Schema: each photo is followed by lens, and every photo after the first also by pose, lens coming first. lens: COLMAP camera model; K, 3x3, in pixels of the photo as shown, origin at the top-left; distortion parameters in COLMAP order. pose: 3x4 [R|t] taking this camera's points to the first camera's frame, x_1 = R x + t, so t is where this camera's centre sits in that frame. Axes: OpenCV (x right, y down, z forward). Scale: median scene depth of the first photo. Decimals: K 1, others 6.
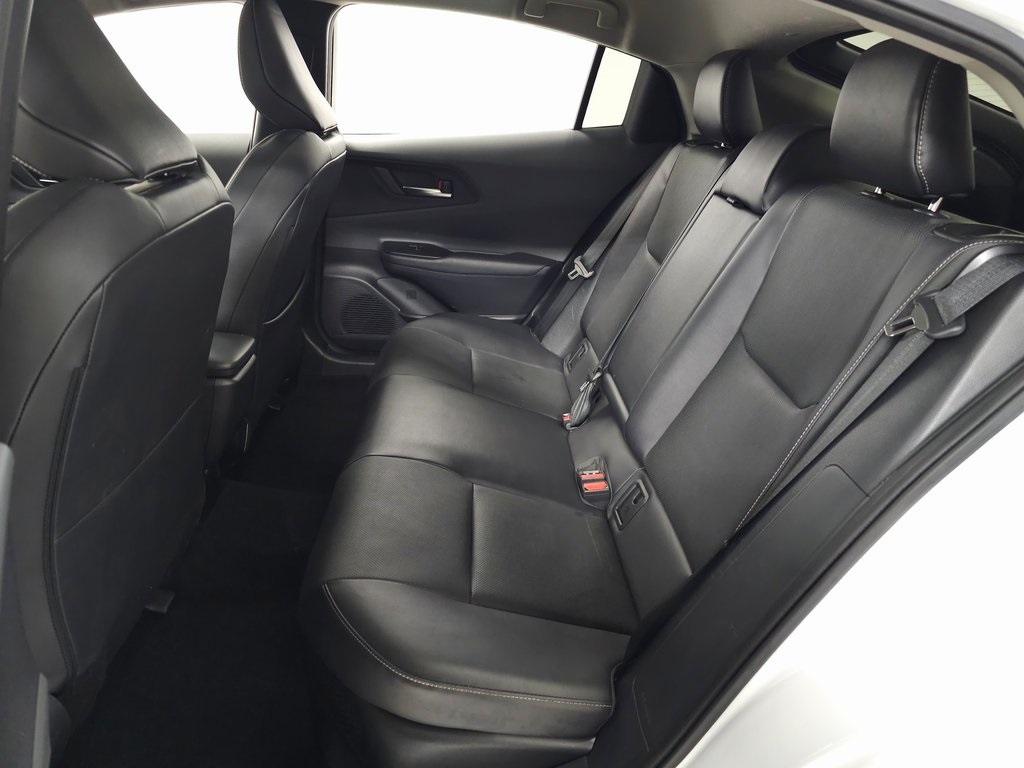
lens RADIAL K [[697.0, 0, 510.6], [0, 697.0, 389.1], [0, 0, 1]] dist [0.043761, 0.031047]
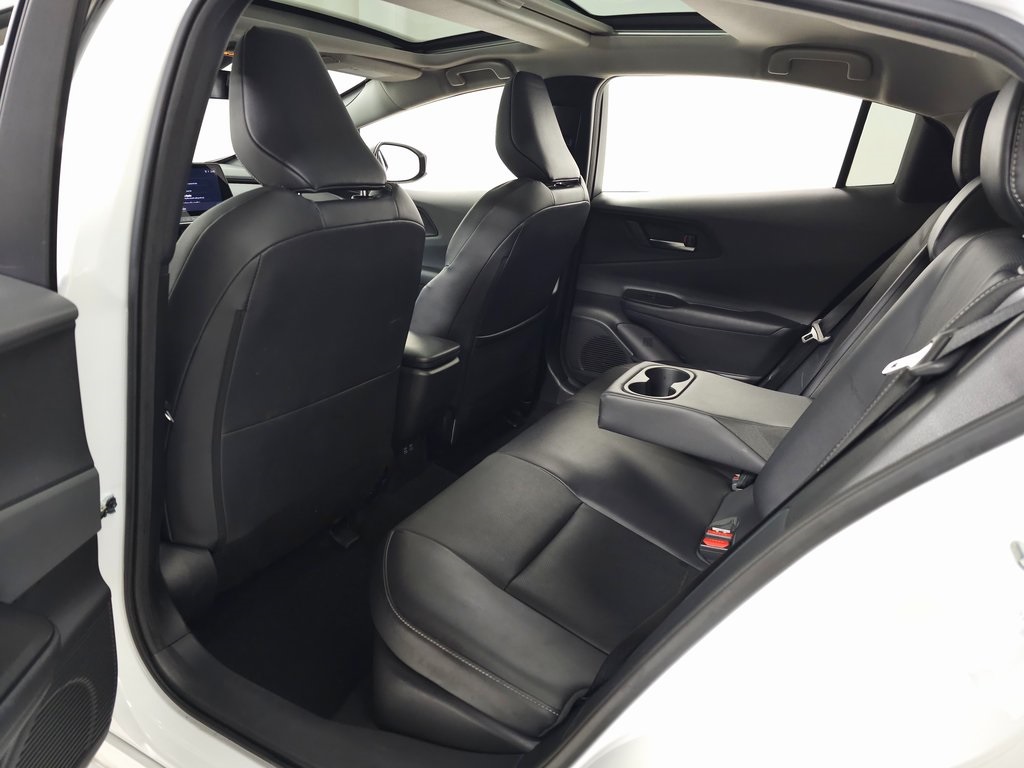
lens RADIAL K [[699.7, 0, 513.1], [0, 699.7, 381.1], [0, 0, 1]] dist [0.059256, -0.078677]
pose [[0.844643, 0.145610, -0.515146, 0.250841], [-0.210724, 0.975043, -0.069903, 0.038193], [0.492111, 0.167597, 0.854247, 0.027072]]
